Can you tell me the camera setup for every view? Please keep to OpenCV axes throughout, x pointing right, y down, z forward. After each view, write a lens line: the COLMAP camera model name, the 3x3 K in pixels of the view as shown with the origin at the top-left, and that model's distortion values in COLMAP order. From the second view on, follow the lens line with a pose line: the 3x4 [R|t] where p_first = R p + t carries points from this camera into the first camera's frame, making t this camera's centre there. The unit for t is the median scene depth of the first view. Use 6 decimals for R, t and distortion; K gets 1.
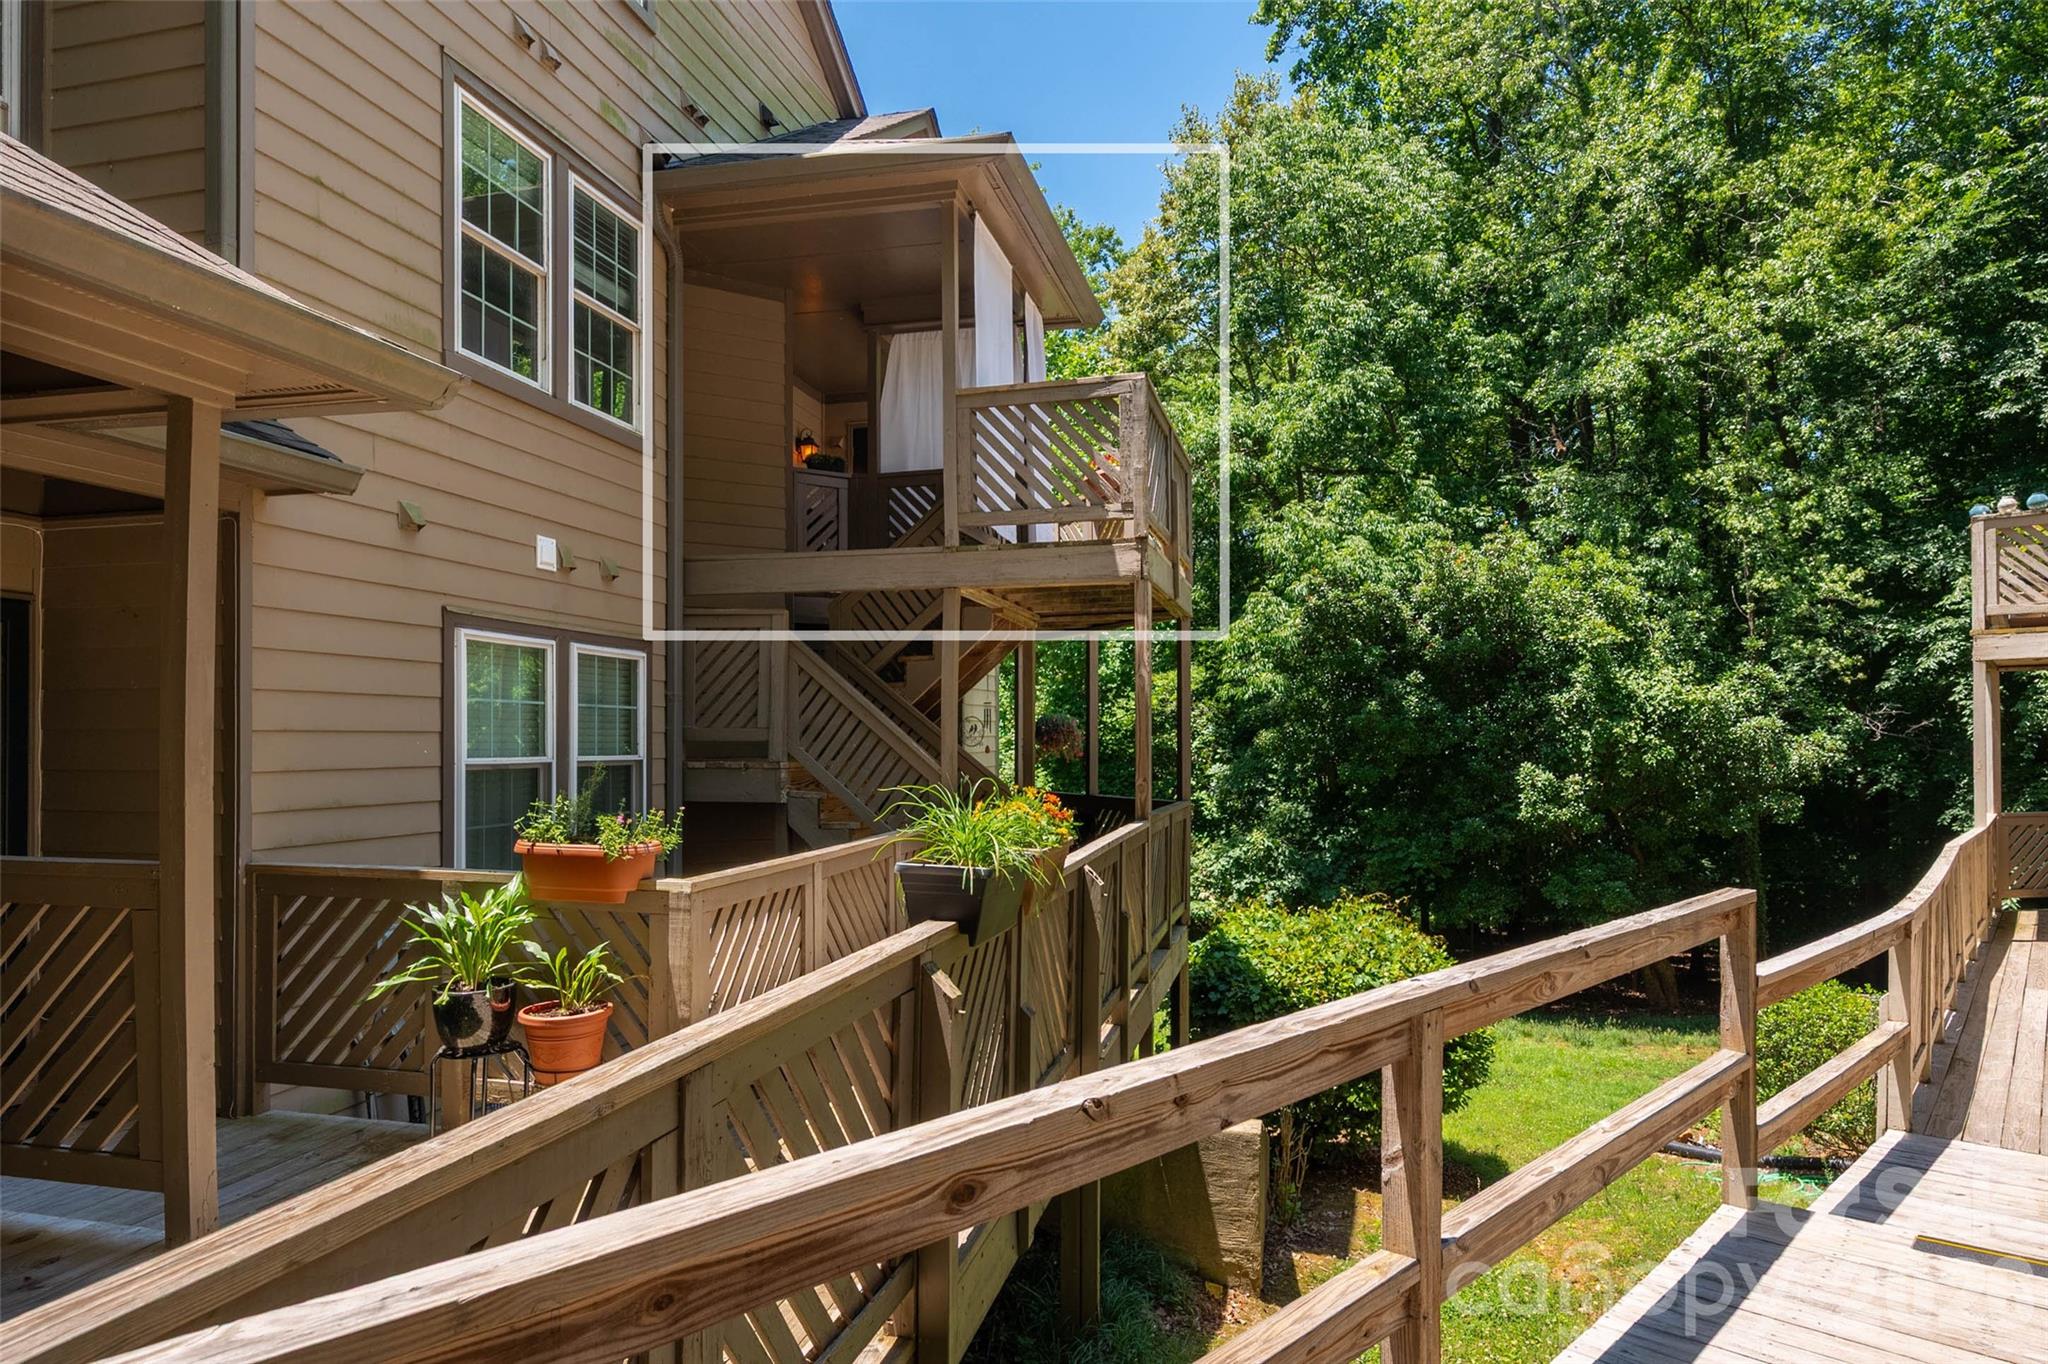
lens RADIAL K [[1189.5, 0, 1025.0], [0, 1189.5, 694.5], [0, 0, 1]] dist [0.000371, 0.000014]
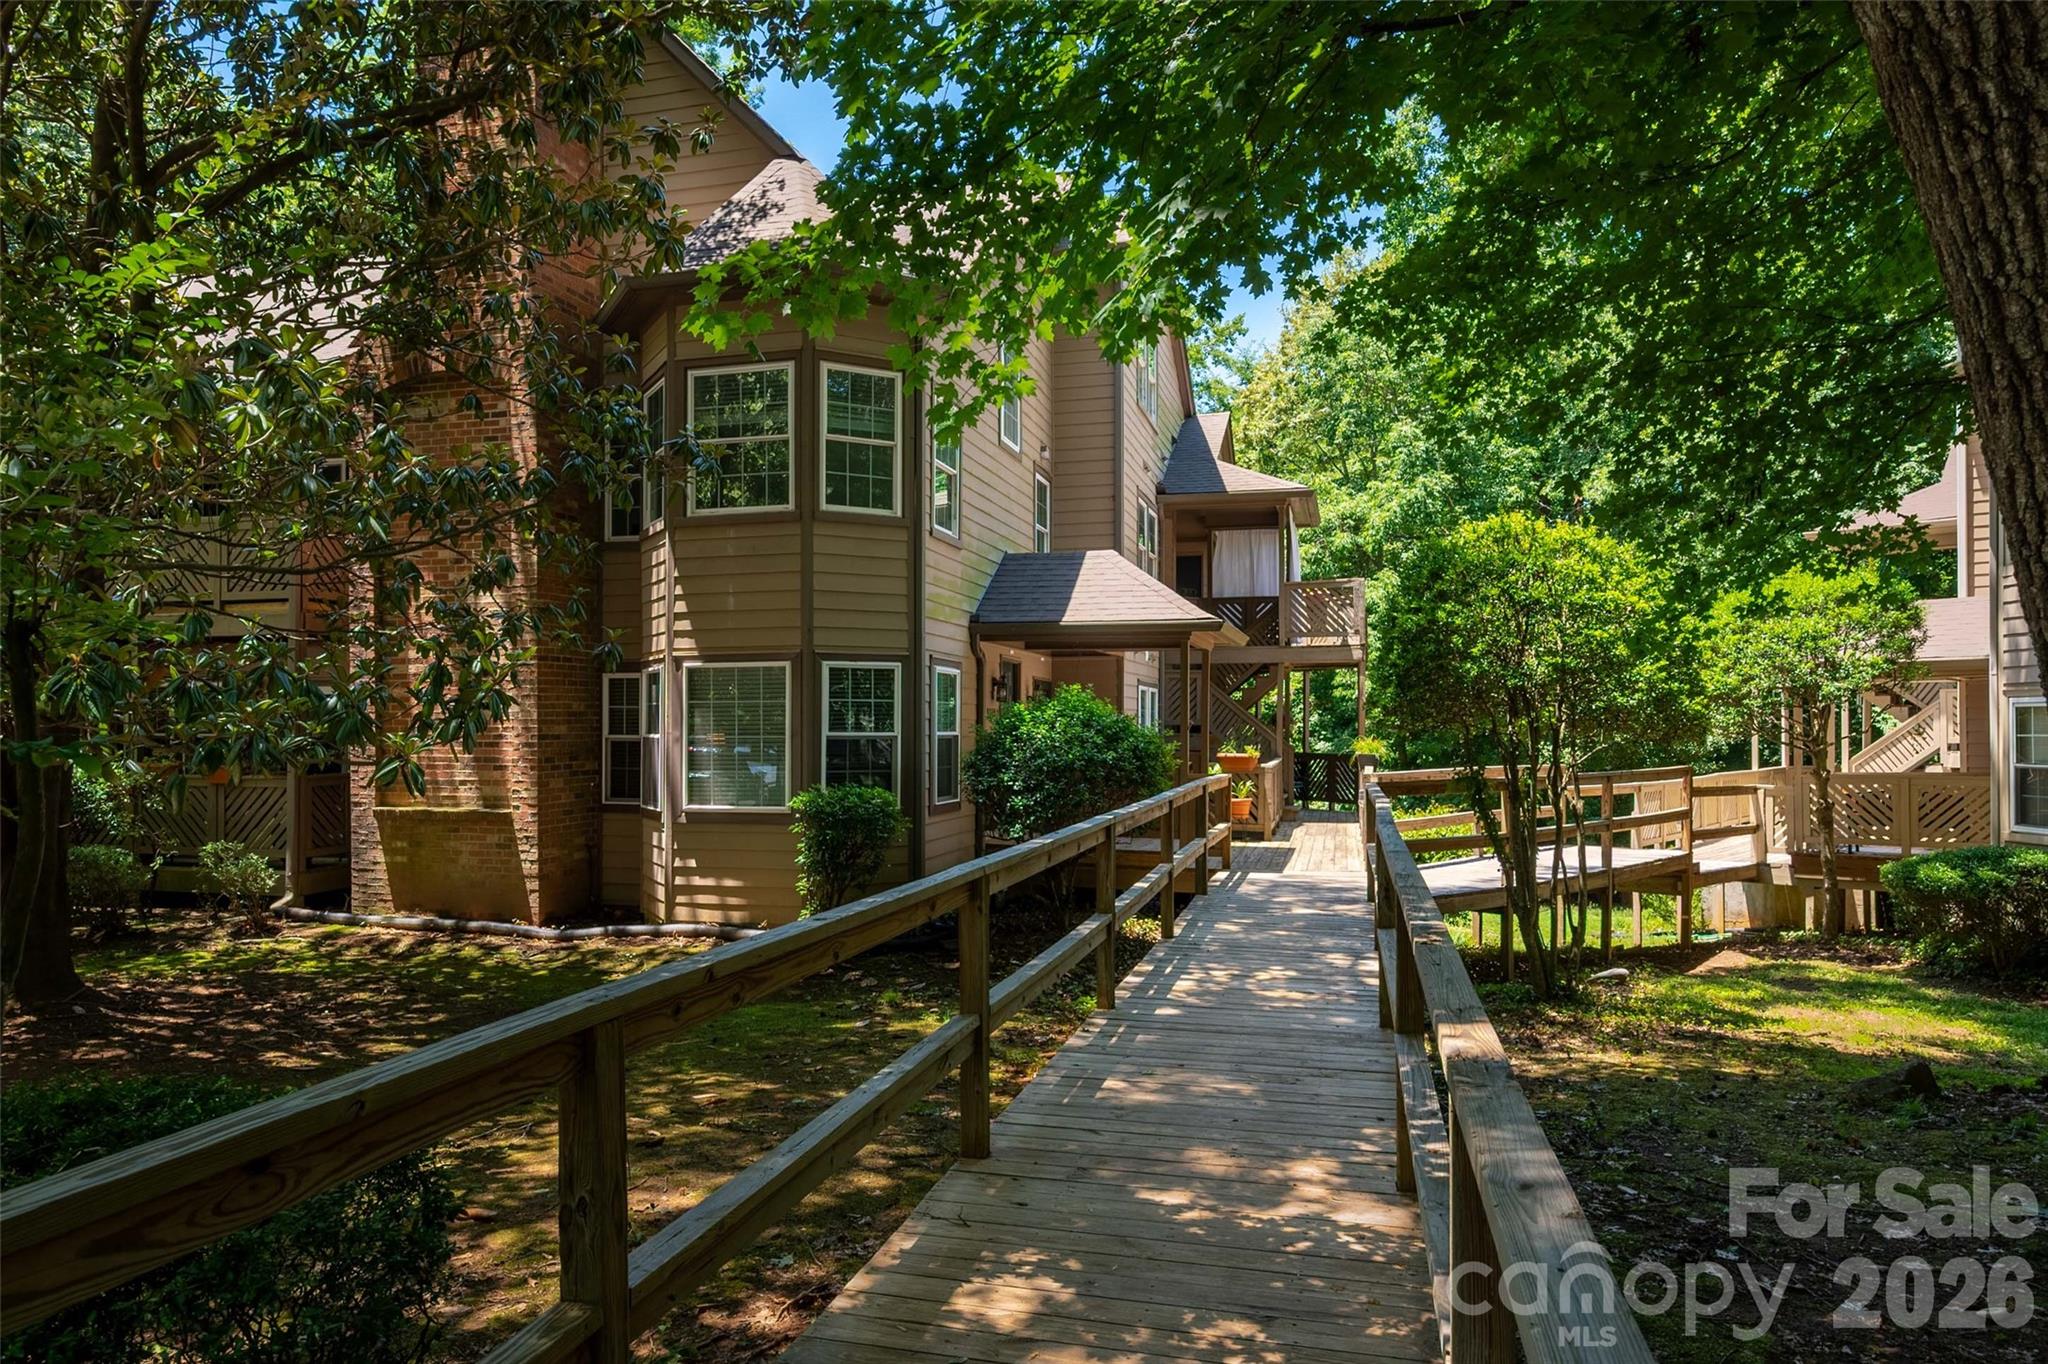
lens RADIAL K [[1266.4, 0, 1026.2], [0, 1266.4, 691.1], [0, 0, 1]] dist [-0.000306, -0.000035]
pose [[0.999920, -0.001885, -0.012499, -0.194291], [0.001969, 0.999976, 0.006660, -0.017918], [0.012486, -0.006684, 0.999900, -0.566756]]
